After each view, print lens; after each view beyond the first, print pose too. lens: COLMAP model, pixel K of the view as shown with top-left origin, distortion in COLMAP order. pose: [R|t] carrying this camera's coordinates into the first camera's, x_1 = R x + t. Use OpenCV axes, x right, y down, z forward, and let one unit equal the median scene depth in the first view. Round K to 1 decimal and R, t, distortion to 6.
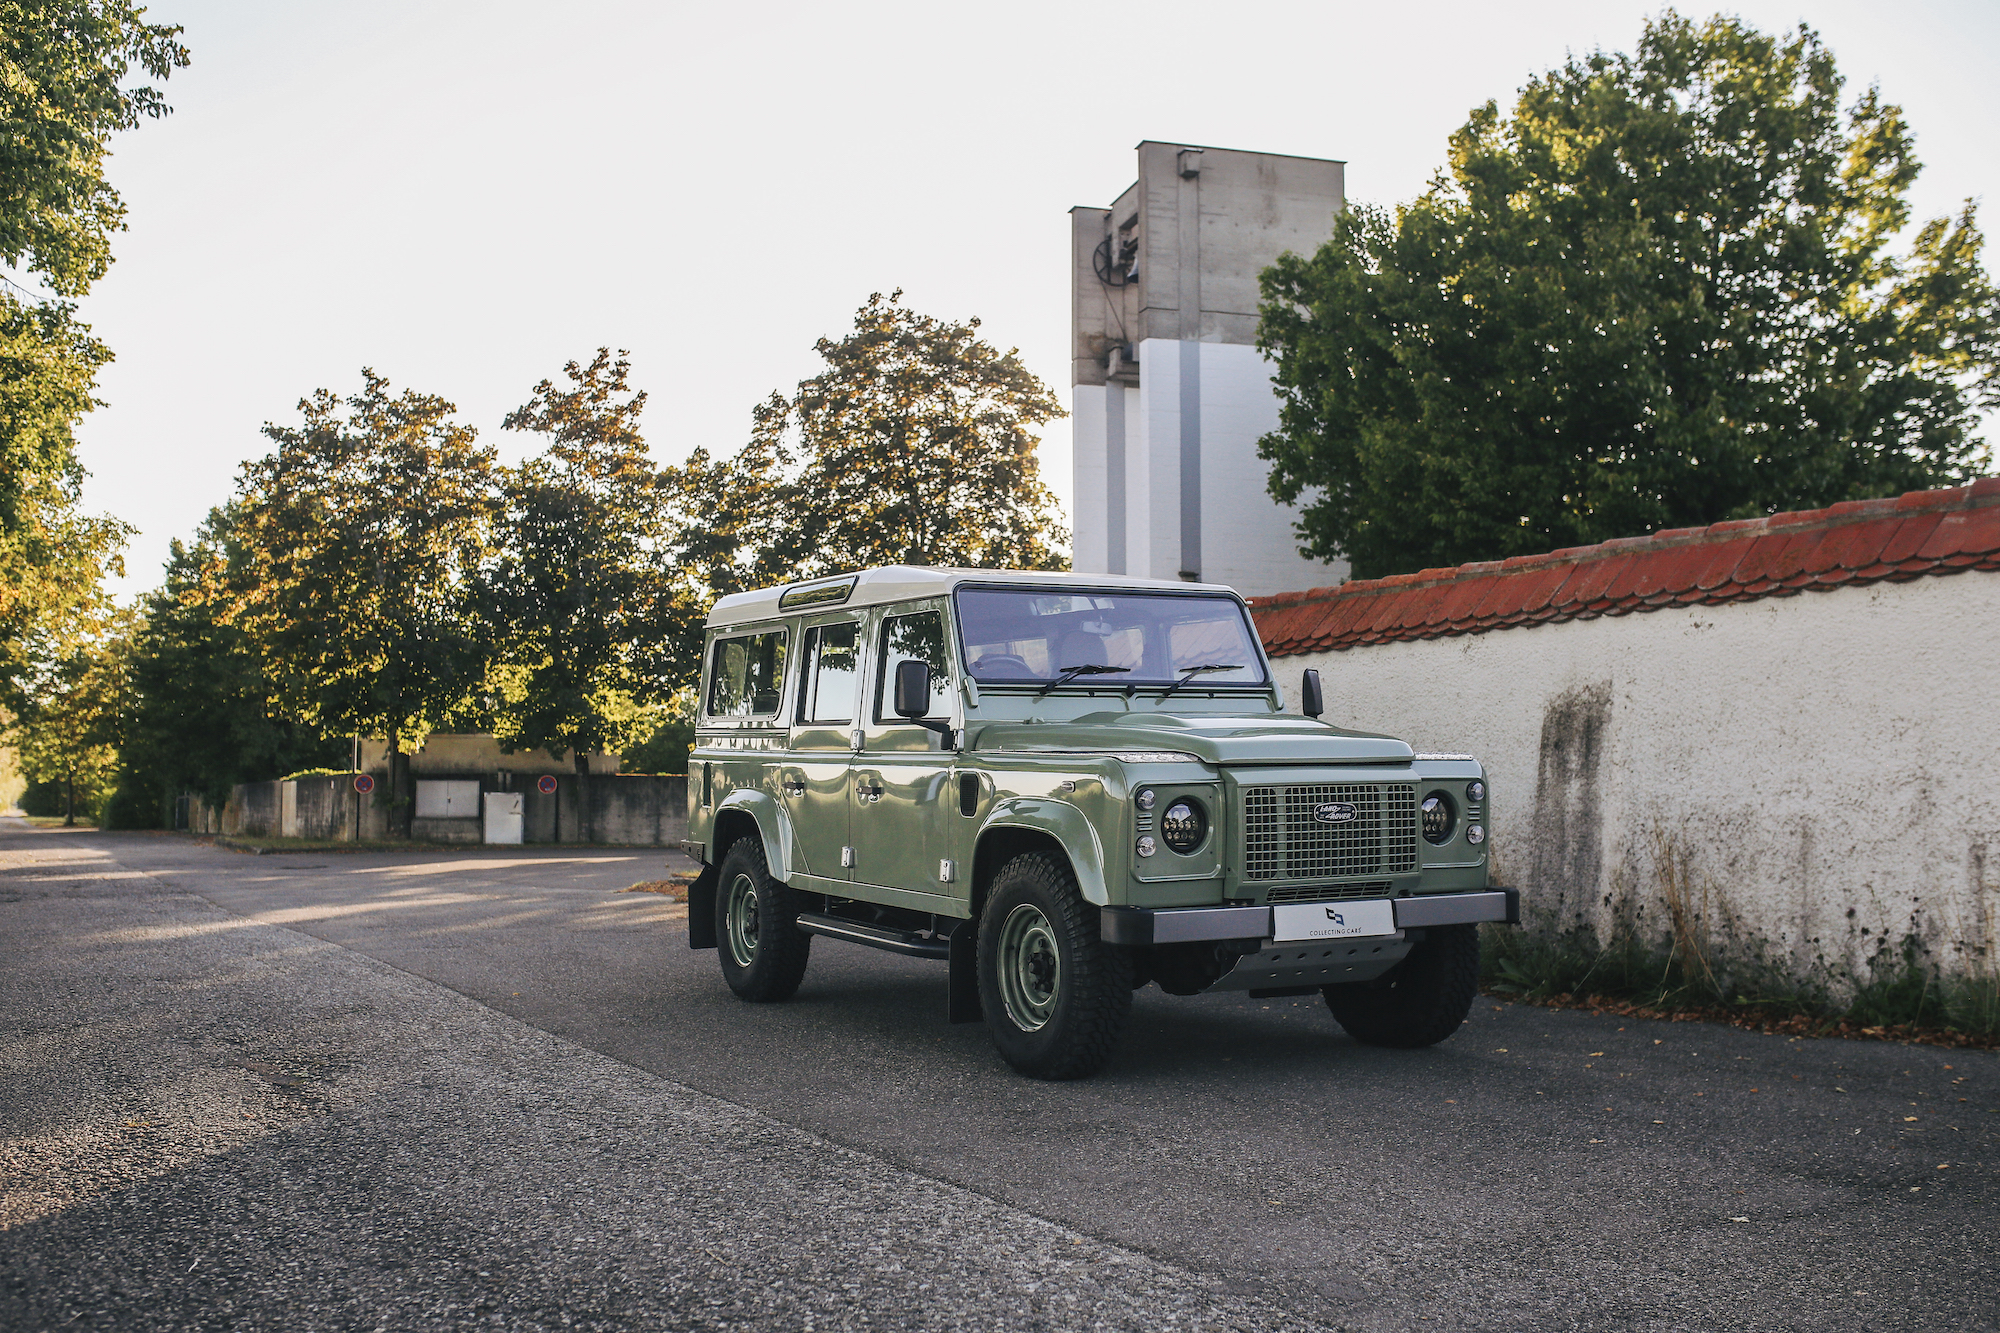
lens RADIAL K [[1905.9, 0, 992.3], [0, 1905.9, 673.8], [0, 0, 1]] dist [-0.064231, 0.103824]
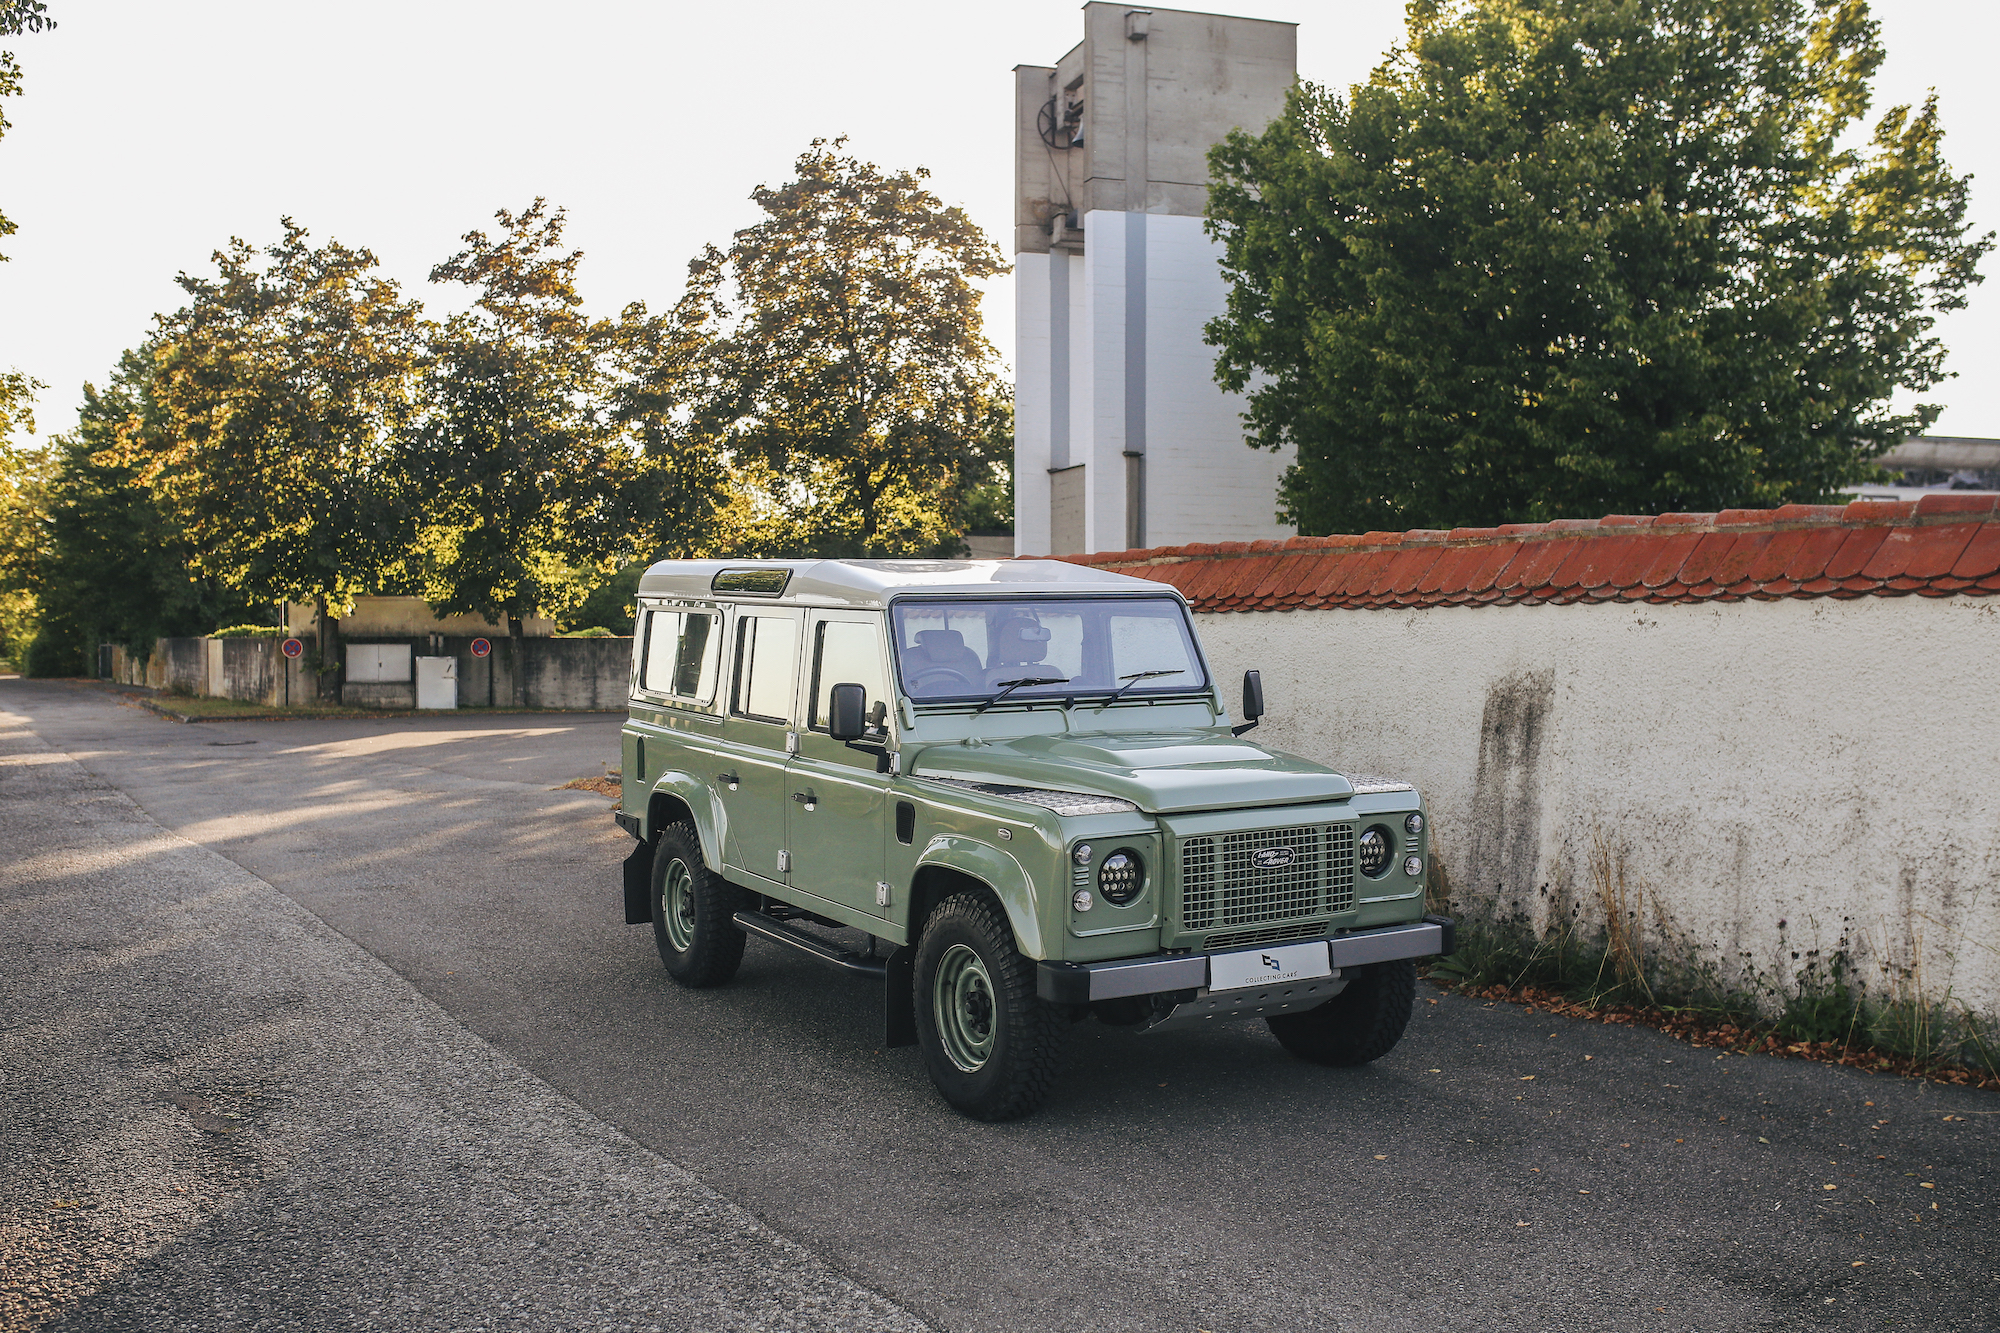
lens RADIAL K [[1929.4, 0, 992.9], [0, 1929.4, 670.5], [0, 0, 1]] dist [-0.061392, 0.097130]
pose [[0.999546, -0.000713, 0.030123, 0.002111], [-0.001944, 0.996112, 0.088078, -0.069494], [-0.030068, -0.088097, 0.995658, 0.005472]]
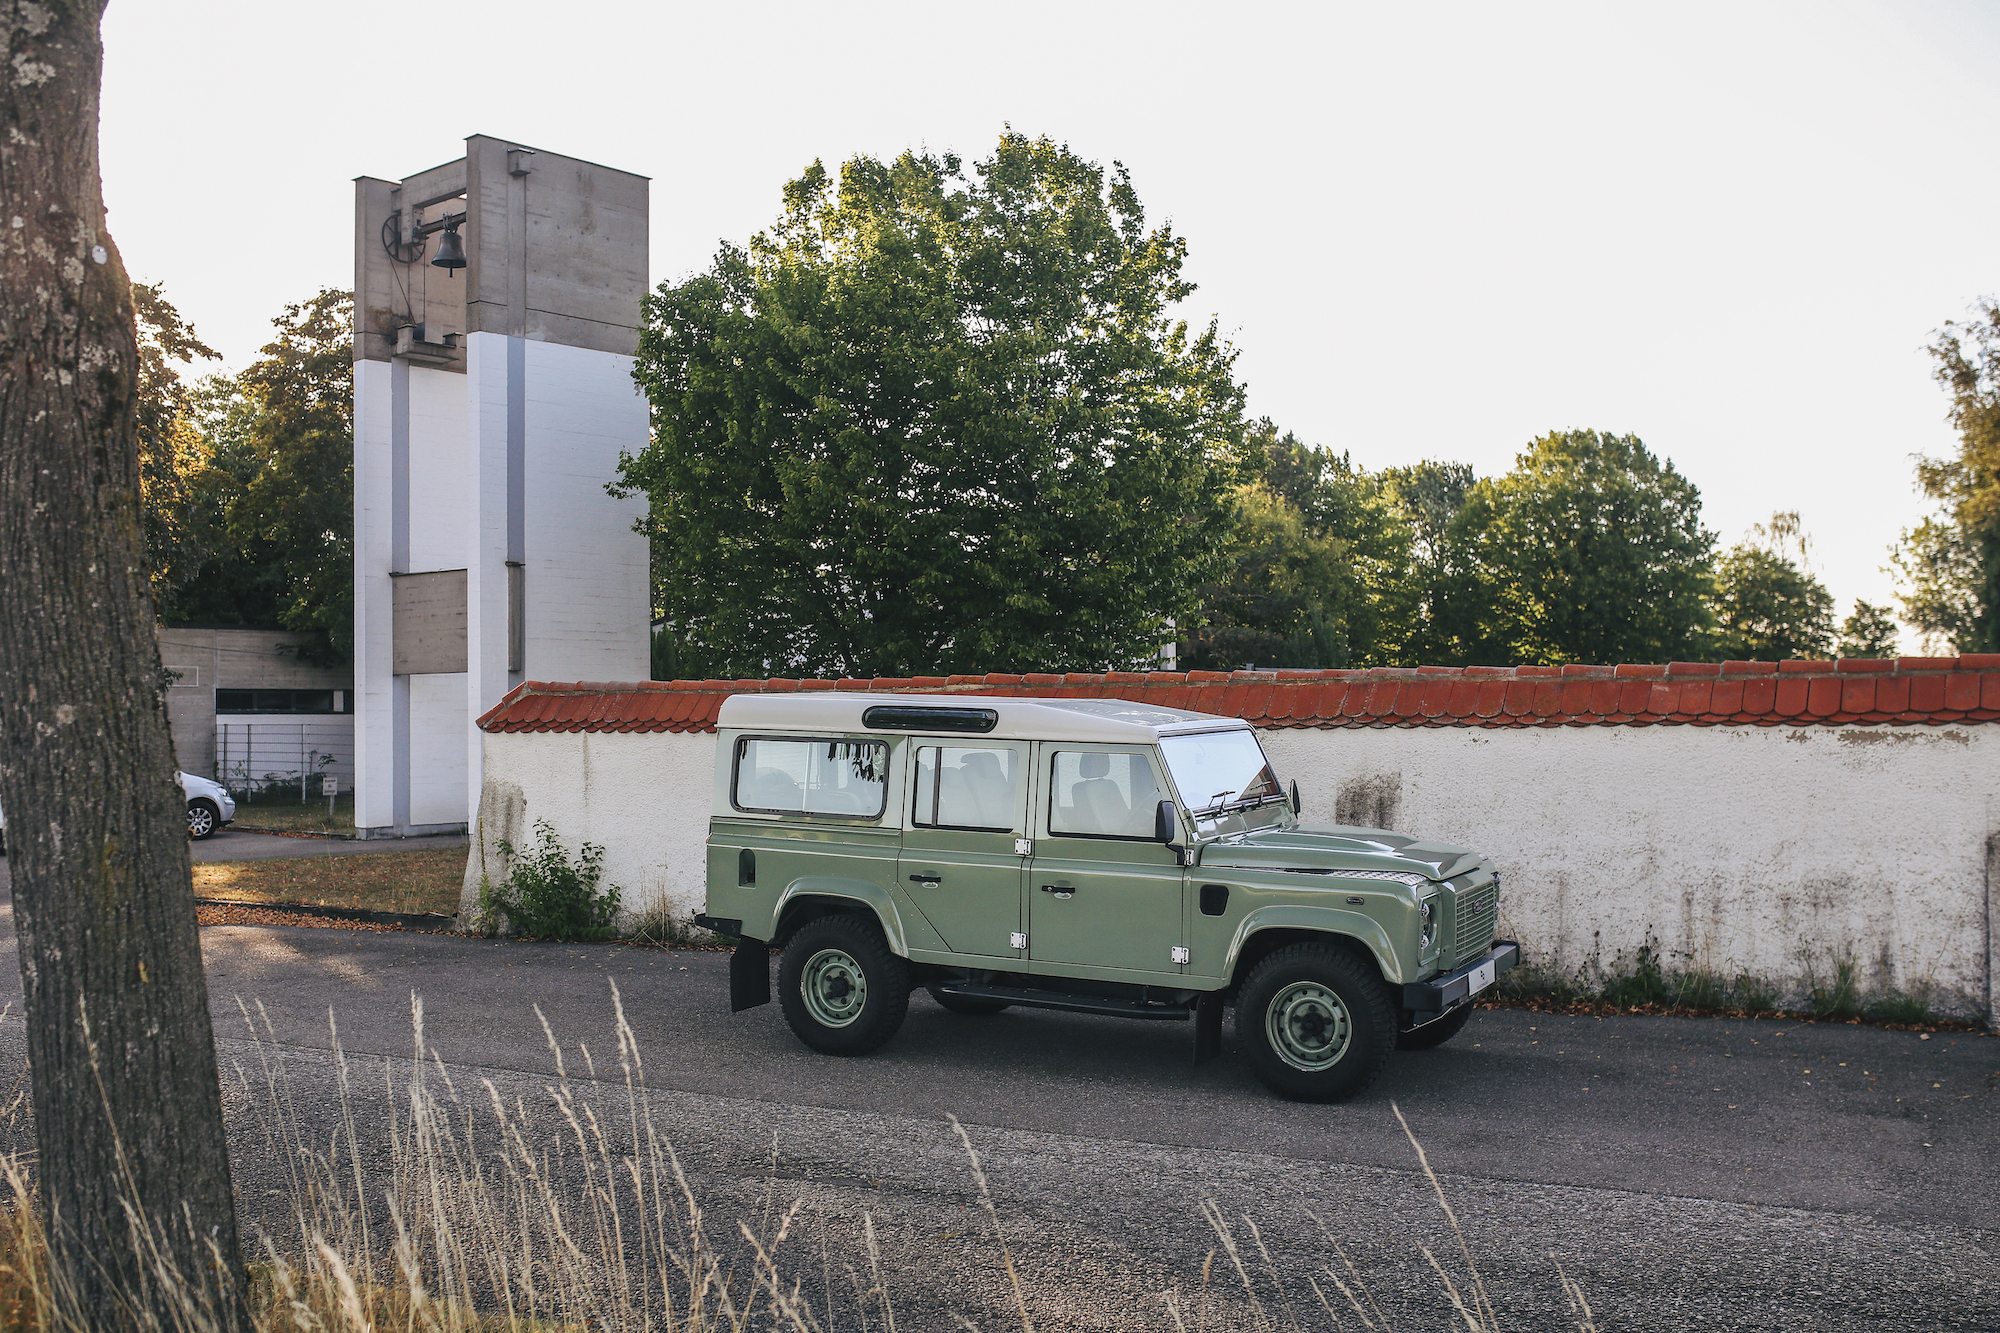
lens RADIAL K [[1905.9, 0, 992.3], [0, 1905.9, 673.8], [0, 0, 1]] dist [-0.064231, 0.103824]
pose [[0.838166, 0.003224, 0.545405, -0.594886], [-0.028916, 0.998839, 0.038533, -0.097647], [-0.544648, -0.048068, 0.837286, -0.028788]]
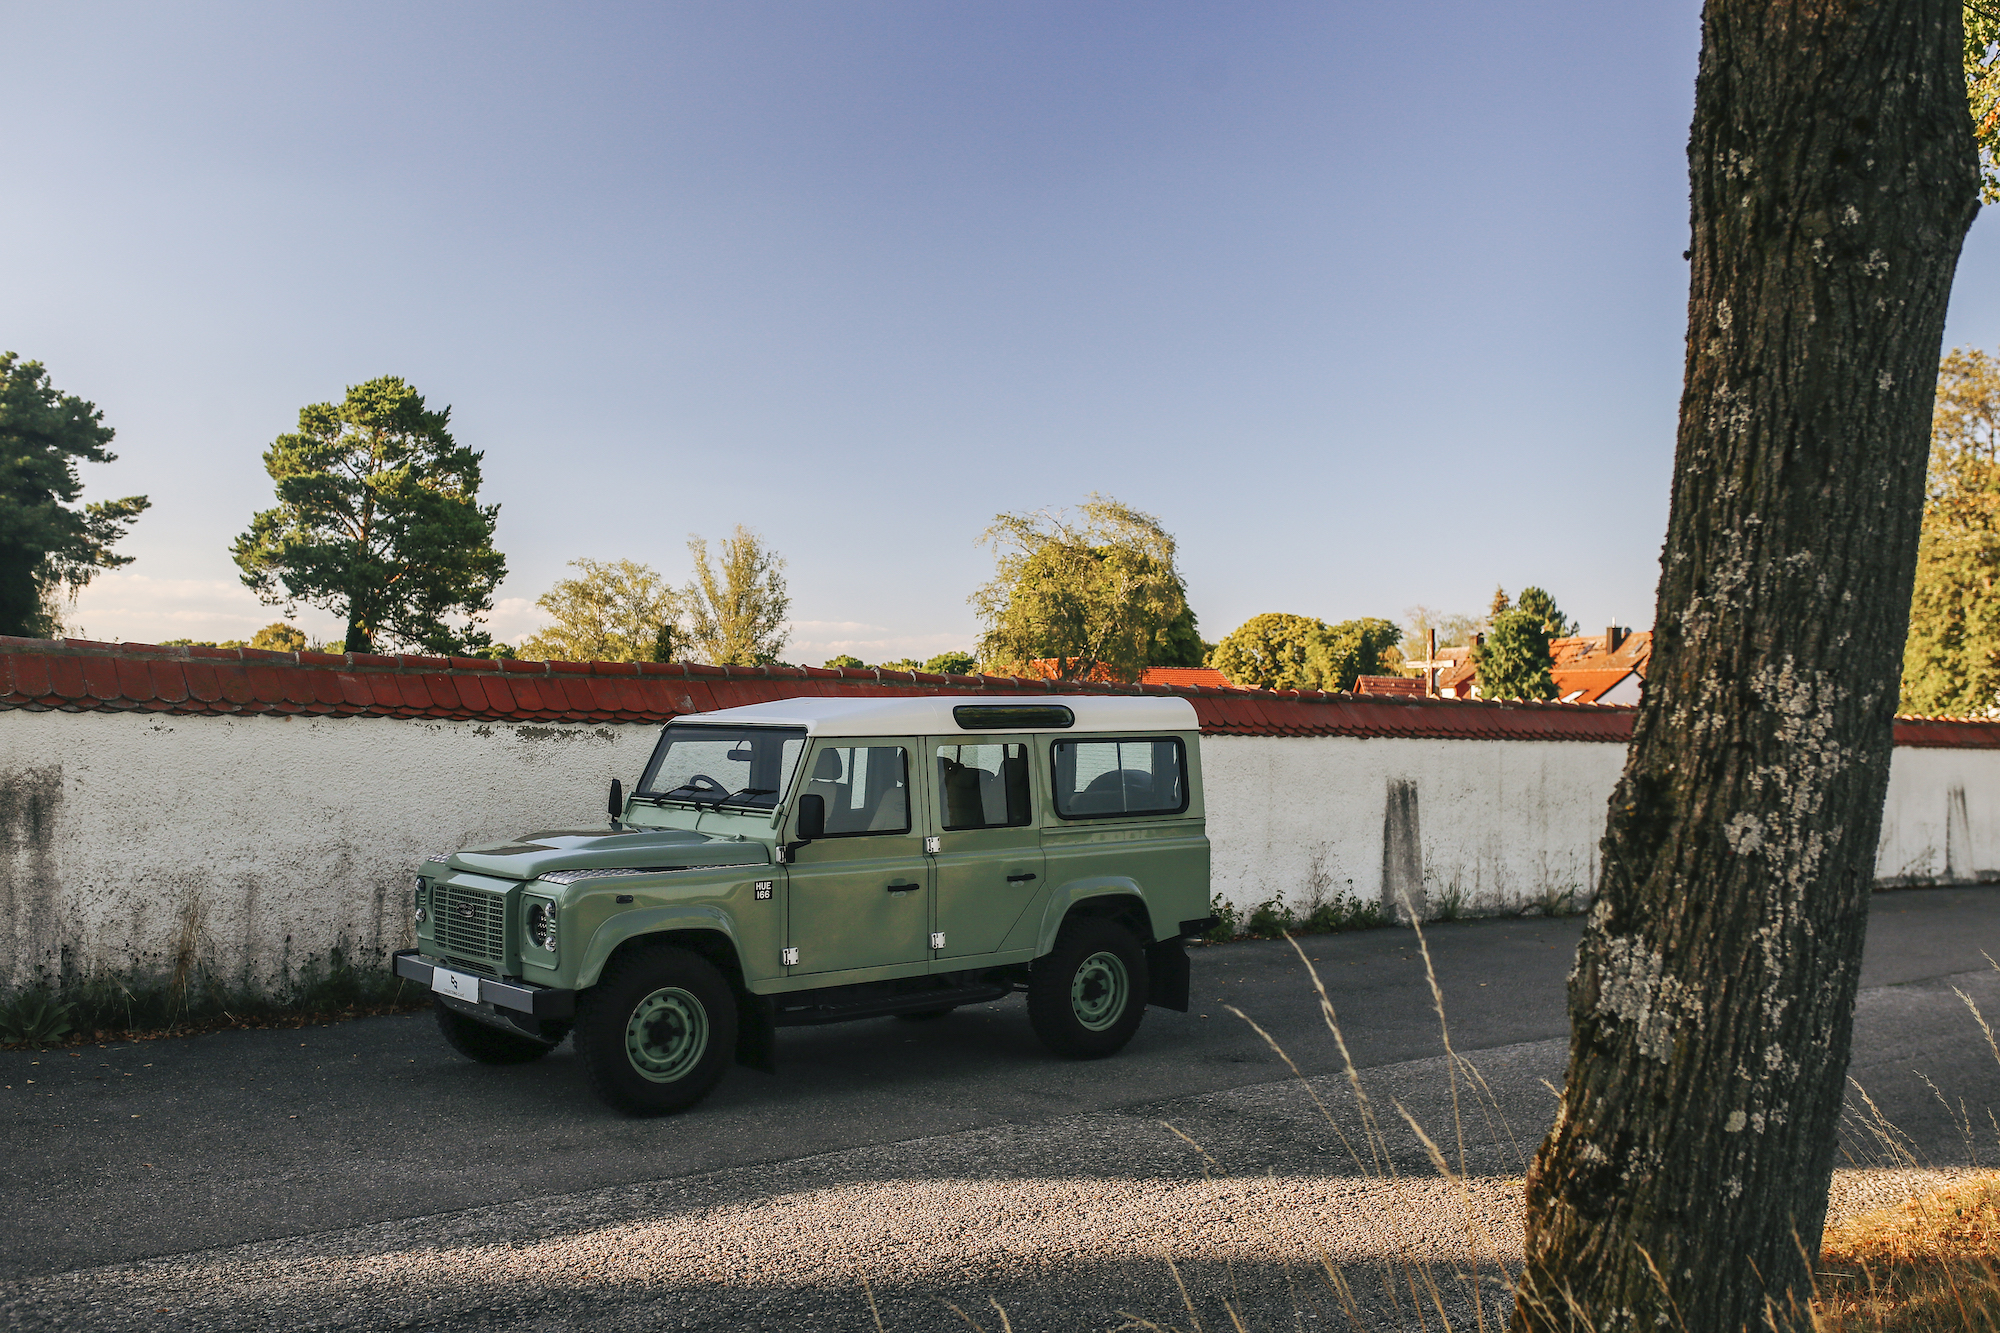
lens RADIAL K [[1905.9, 0, 992.3], [0, 1905.9, 673.8], [0, 0, 1]] dist [-0.064231, 0.103824]
pose [[-0.205518, 0.022300, 0.978399, -0.788244], [-0.093024, 0.994769, -0.042213, -0.048183], [-0.974222, -0.099690, -0.202368, 0.559622]]
